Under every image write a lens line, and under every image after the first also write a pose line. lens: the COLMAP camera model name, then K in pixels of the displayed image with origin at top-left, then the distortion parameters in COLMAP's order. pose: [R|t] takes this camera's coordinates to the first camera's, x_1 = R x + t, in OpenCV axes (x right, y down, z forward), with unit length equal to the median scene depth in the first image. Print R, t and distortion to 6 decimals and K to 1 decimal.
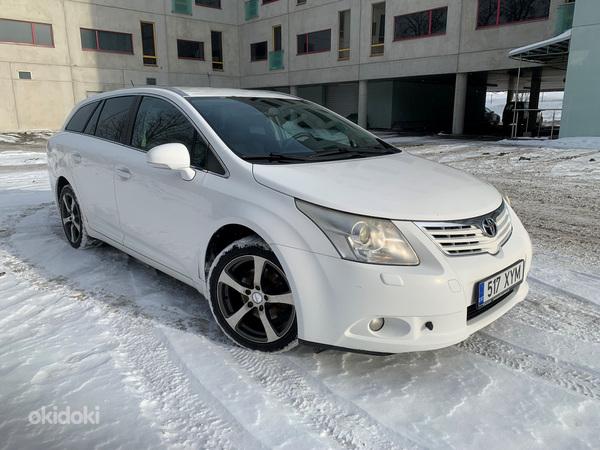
lens RADIAL K [[471.5, 0, 302.5], [0, 471.5, 210.5], [0, 0, 1]] dist [0.014601, 0.007033]
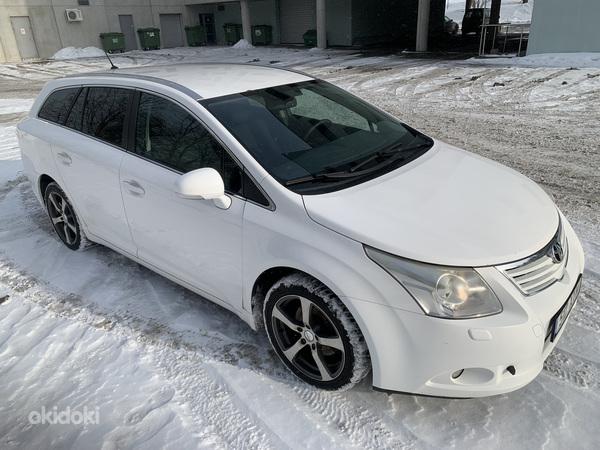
lens RADIAL K [[471.5, 0, 302.5], [0, 471.5, 210.5], [0, 0, 1]] dist [0.014601, 0.007033]
pose [[0.992835, -0.081879, 0.087036, -0.144565], [0.064854, 0.980964, 0.183042, -0.183987], [-0.100367, -0.176085, 0.979245, 0.079983]]
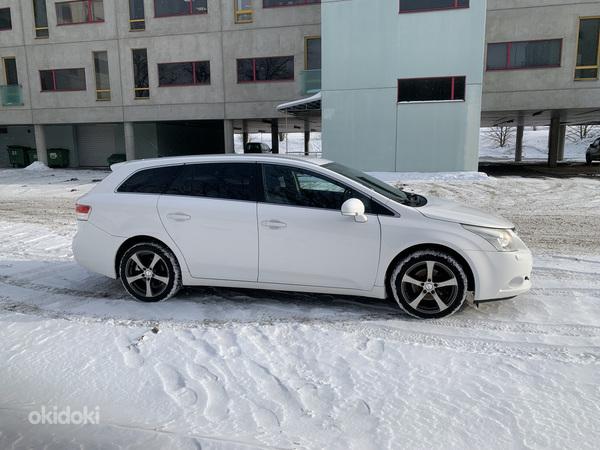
lens RADIAL K [[471.5, 0, 302.5], [0, 471.5, 210.5], [0, 0, 1]] dist [0.014601, 0.007033]
pose [[0.816926, -0.083833, 0.570618, -1.062810], [0.124817, 0.991631, -0.033007, -0.061986], [-0.563075, 0.098187, 0.820552, -0.104900]]
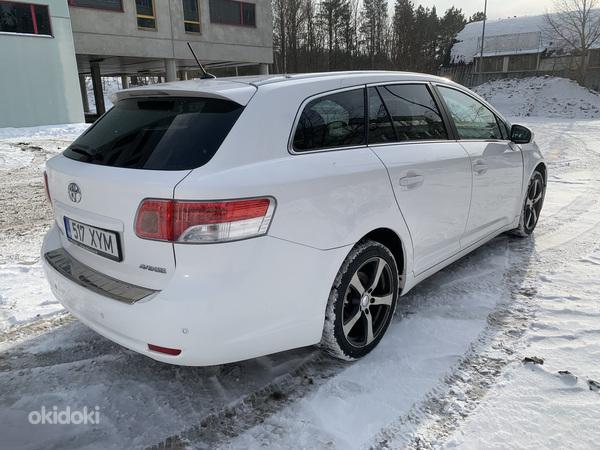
lens RADIAL K [[471.5, 0, 302.5], [0, 471.5, 210.5], [0, 0, 1]] dist [0.014601, 0.007033]
pose [[-0.105880, -0.234399, 0.966357, -1.314074], [0.218853, 0.942497, 0.252591, -0.319800], [-0.969996, 0.238234, -0.048492, 1.441159]]
